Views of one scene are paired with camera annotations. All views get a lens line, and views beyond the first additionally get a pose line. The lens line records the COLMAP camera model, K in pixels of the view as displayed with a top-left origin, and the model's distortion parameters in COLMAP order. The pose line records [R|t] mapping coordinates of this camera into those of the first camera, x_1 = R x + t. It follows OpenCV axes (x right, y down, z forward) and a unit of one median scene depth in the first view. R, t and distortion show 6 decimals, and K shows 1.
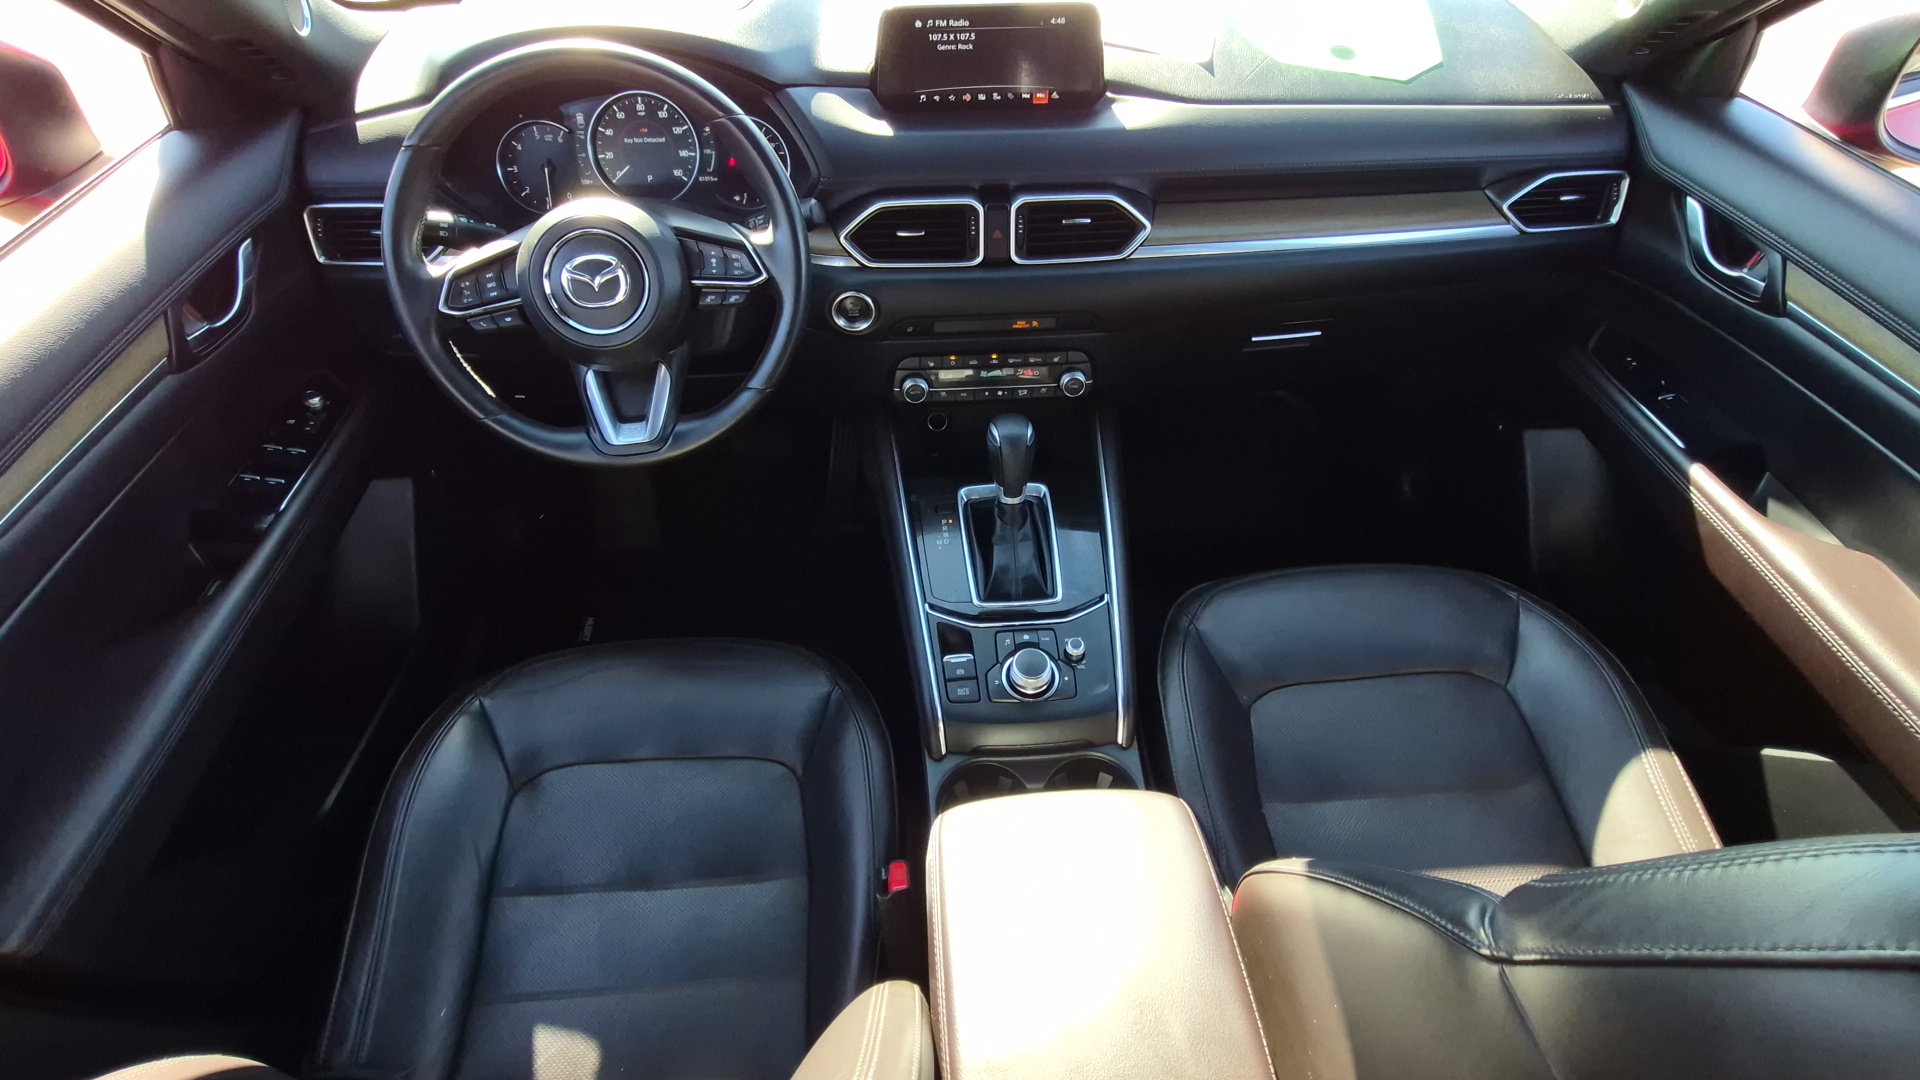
lens RADIAL K [[990.5, 0, 976.5], [0, 990.5, 515.9], [0, 0, 1]] dist [-0.007287, -0.000825]
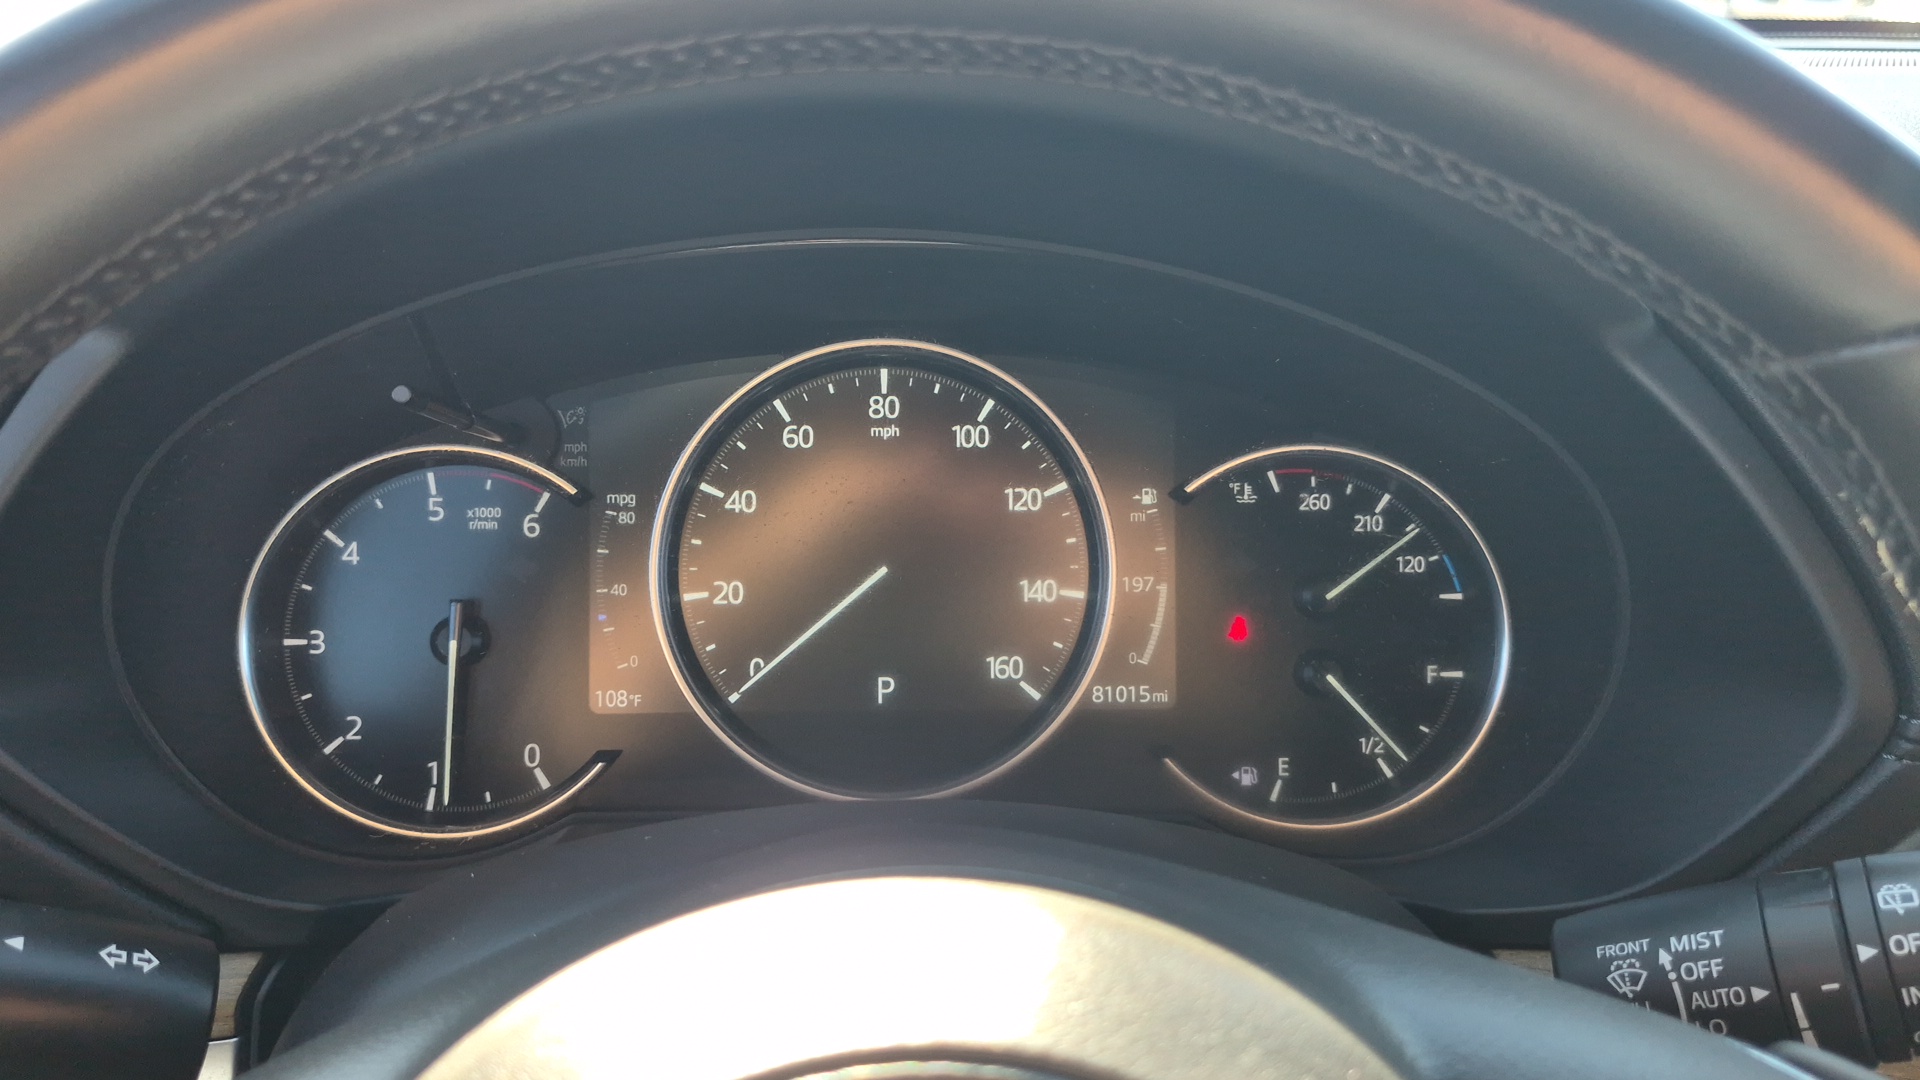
lens RADIAL K [[1651.8, 0, 946.3], [0, 1651.8, 541.3], [0, 0, 1]] dist [0.092729, -0.153104]
pose [[0.999213, 0.012346, -0.037687, -0.319150], [-0.026153, 0.919526, -0.392159, -0.234184], [0.029812, 0.392836, 0.919125, 0.665672]]
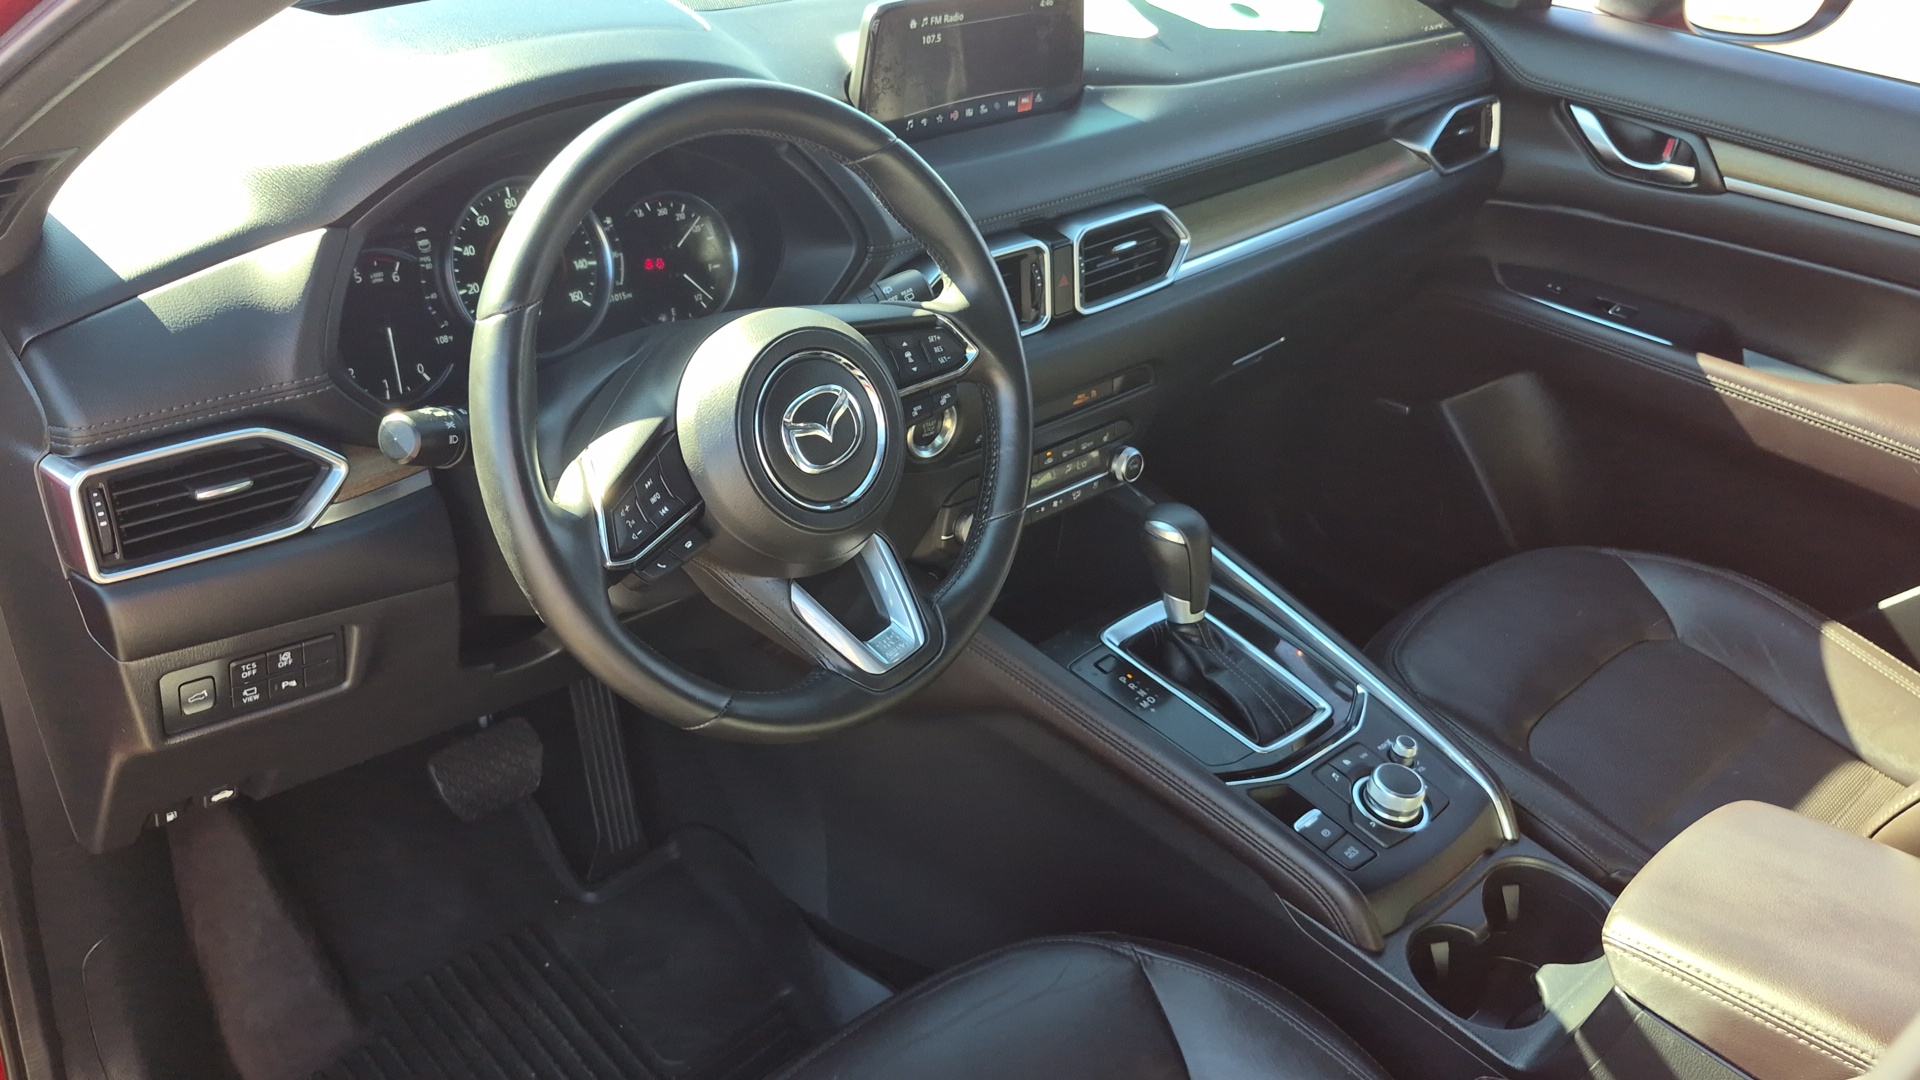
lens RADIAL K [[1651.8, 0, 954.1], [0, 1651.8, 533.5], [0, 0, 1]] dist [0.092729, -0.153104]
pose [[0.769650, -0.275070, 0.576173, -0.794774], [0.374601, 0.925331, -0.058630, -0.068934], [-0.517023, 0.260960, 0.815222, 0.089762]]
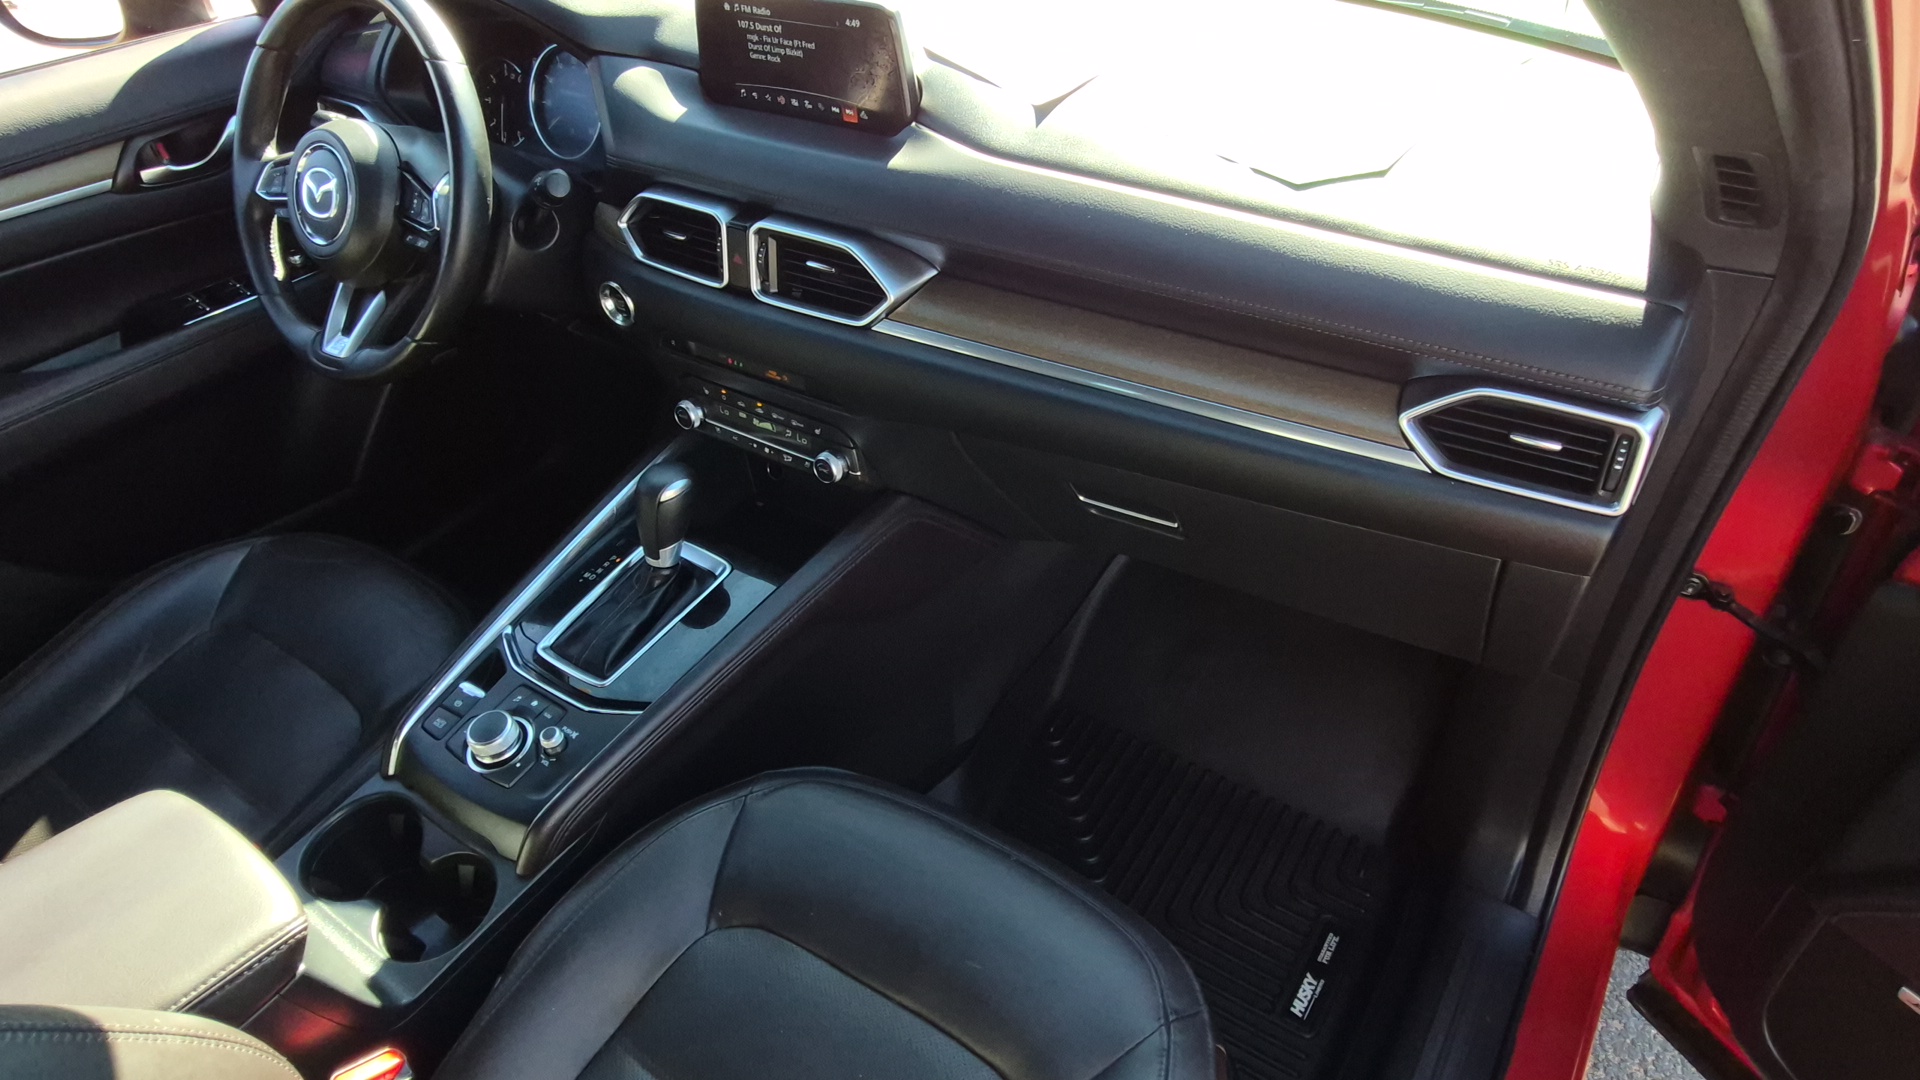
lens RADIAL K [[1118.5, 0, 978.2], [0, 1118.5, 520.4], [0, 0, 1]] dist [0.025652, -0.001112]
pose [[0.777133, 0.347388, -0.524773, 0.753140], [-0.384951, 0.922056, 0.040310, -0.194668], [0.497873, 0.170685, 0.850287, 0.326537]]
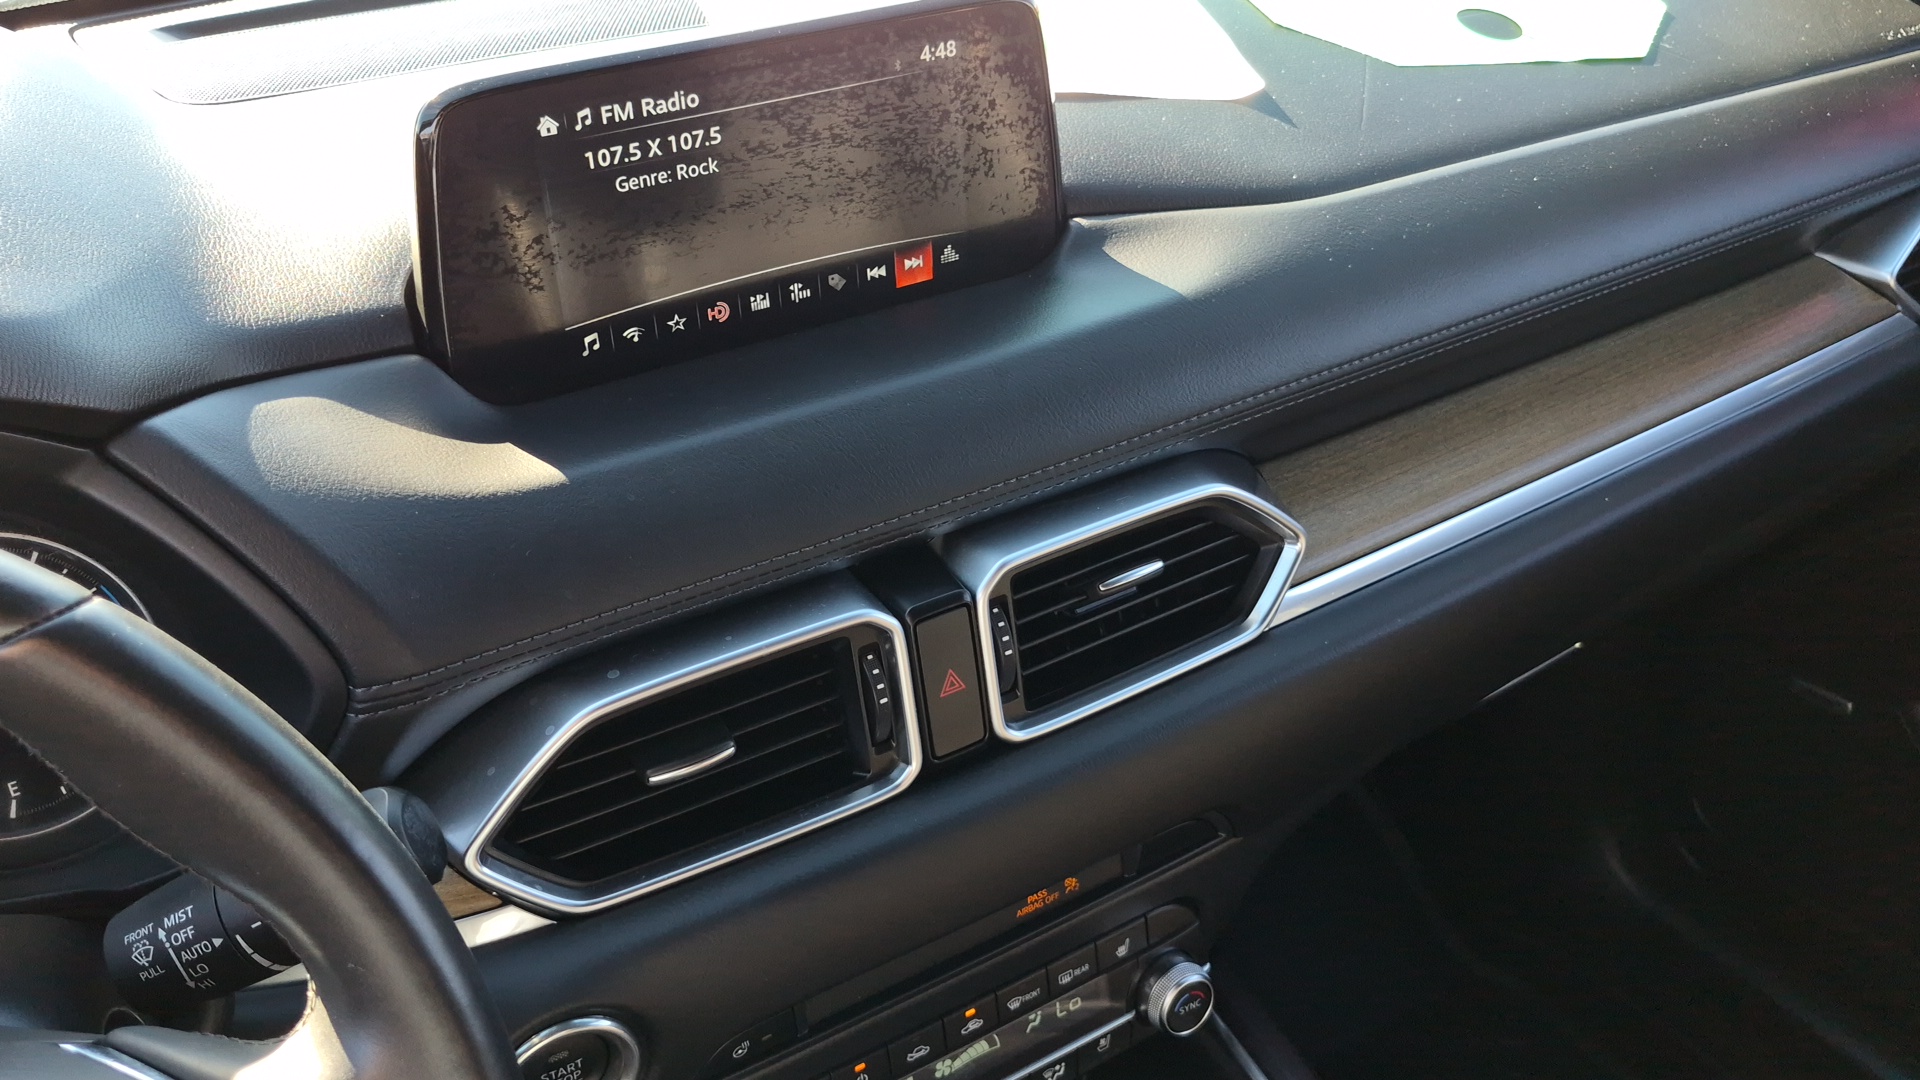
lens RADIAL K [[1651.8, 0, 952.5], [0, 1651.8, 542.5], [0, 0, 1]] dist [0.092729, -0.153104]
pose [[0.888021, -0.262505, 0.377505, -0.167889], [0.335942, 0.930983, -0.142876, -0.248474], [-0.313945, 0.253696, 0.914919, 0.494660]]
